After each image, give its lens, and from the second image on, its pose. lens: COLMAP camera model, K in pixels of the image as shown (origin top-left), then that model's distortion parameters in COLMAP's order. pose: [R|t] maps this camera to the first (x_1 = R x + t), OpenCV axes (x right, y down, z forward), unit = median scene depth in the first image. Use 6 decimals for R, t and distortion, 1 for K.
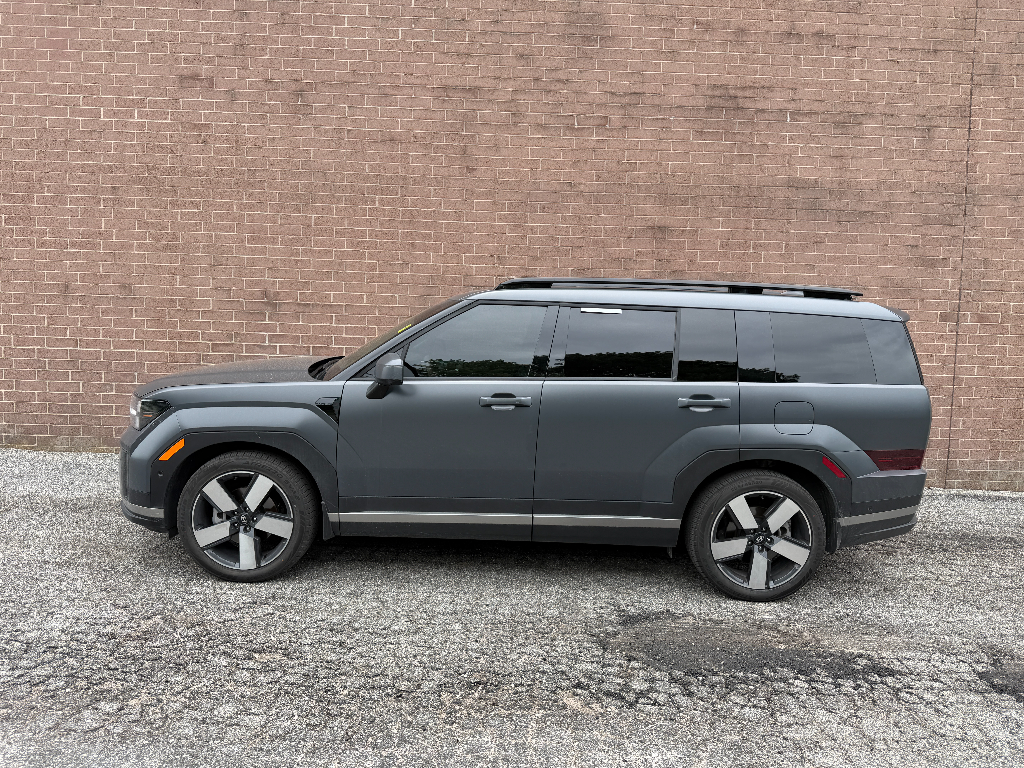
lens RADIAL K [[723.3, 0, 512.0], [0, 723.3, 384.0], [0, 0, 1]] dist [0.065597, -0.086690]
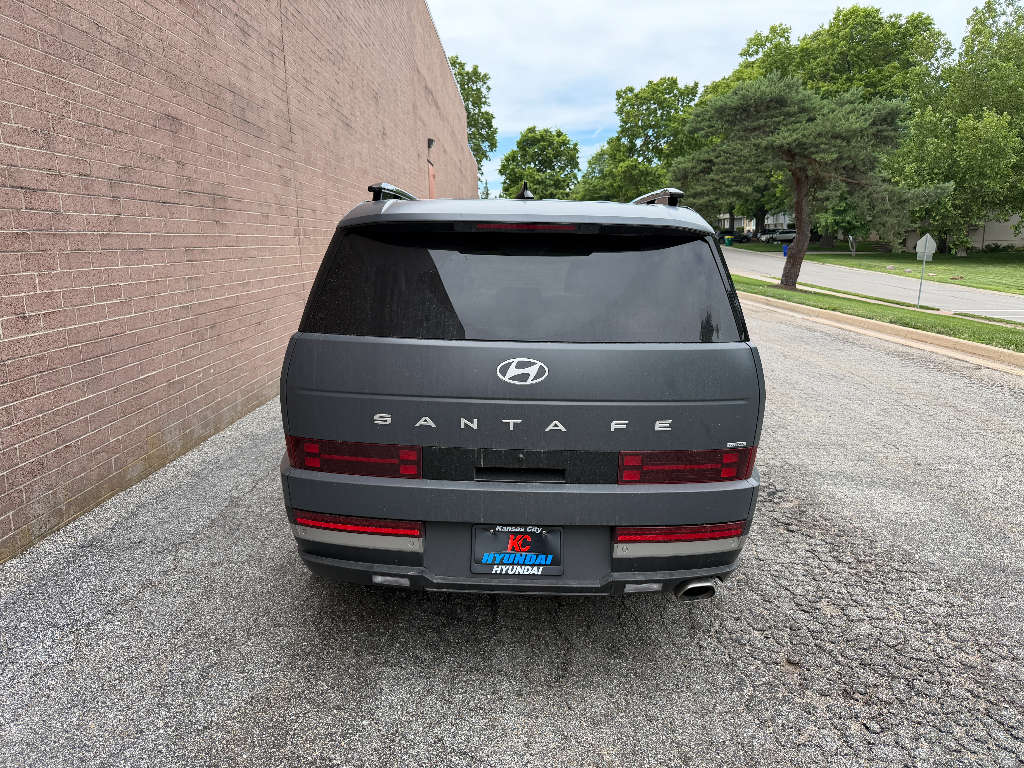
lens RADIAL K [[712.4, 0, 512.0], [0, 712.4, 384.0], [0, 0, 1]] dist [0.056441, -0.086113]
pose [[0.042192, -0.227826, 0.972787, -1.171101], [0.084888, 0.970951, 0.223715, -0.170947], [-0.995497, 0.073139, 0.060306, 1.272838]]
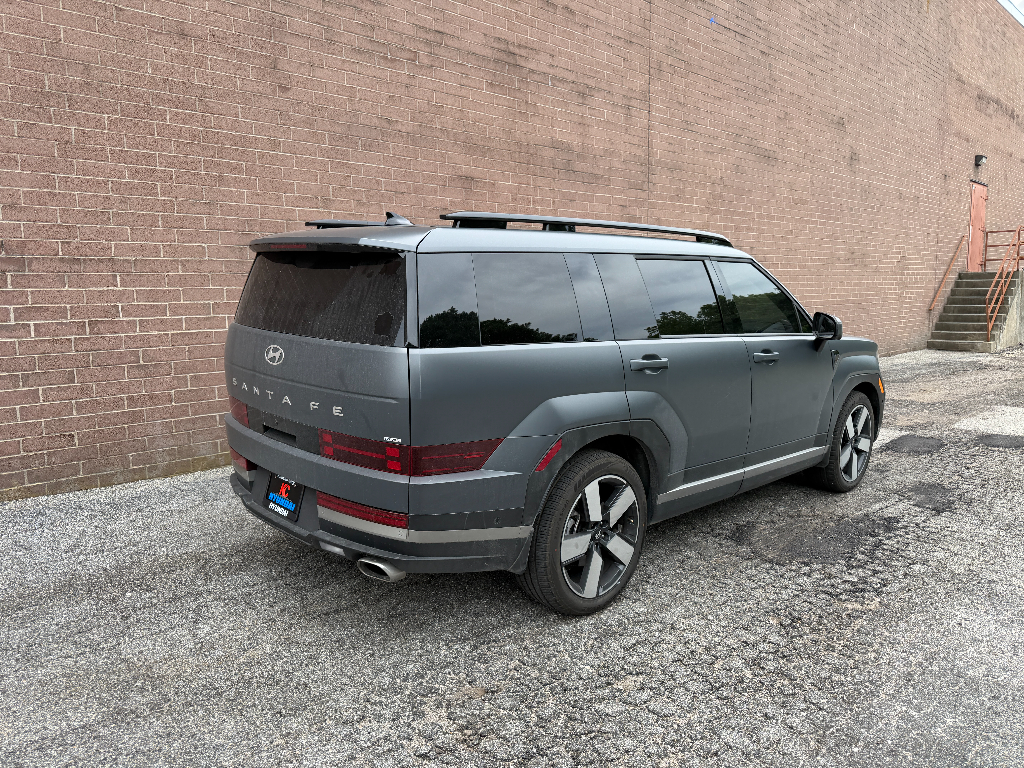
lens RADIAL K [[723.3, 0, 512.0], [0, 723.3, 384.0], [0, 0, 1]] dist [0.065597, -0.086690]
pose [[0.740167, -0.127877, 0.660151, -0.902523], [0.079762, 0.991516, 0.102636, -0.066478], [-0.667675, -0.023313, 0.744088, 0.437355]]
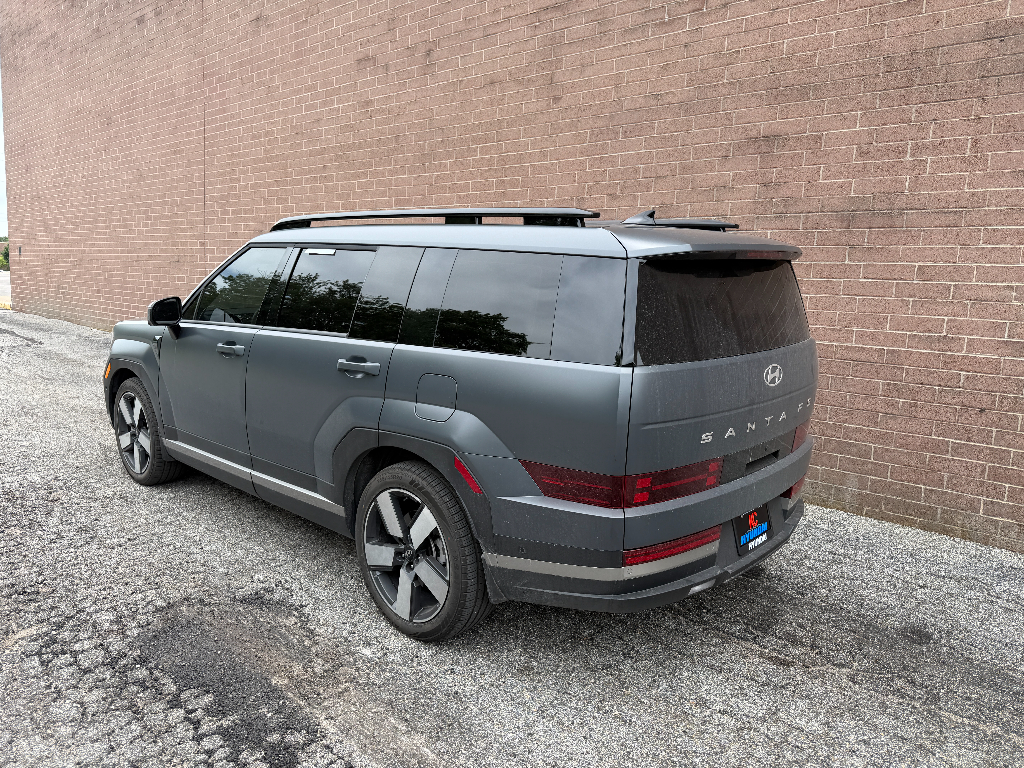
lens RADIAL K [[723.3, 0, 512.0], [0, 723.3, 384.0], [0, 0, 1]] dist [0.065597, -0.086690]
pose [[0.727995, 0.096484, -0.678759, 1.077124], [-0.063641, 0.995283, 0.073219, -0.026181], [0.682622, -0.010106, 0.730702, 0.627918]]
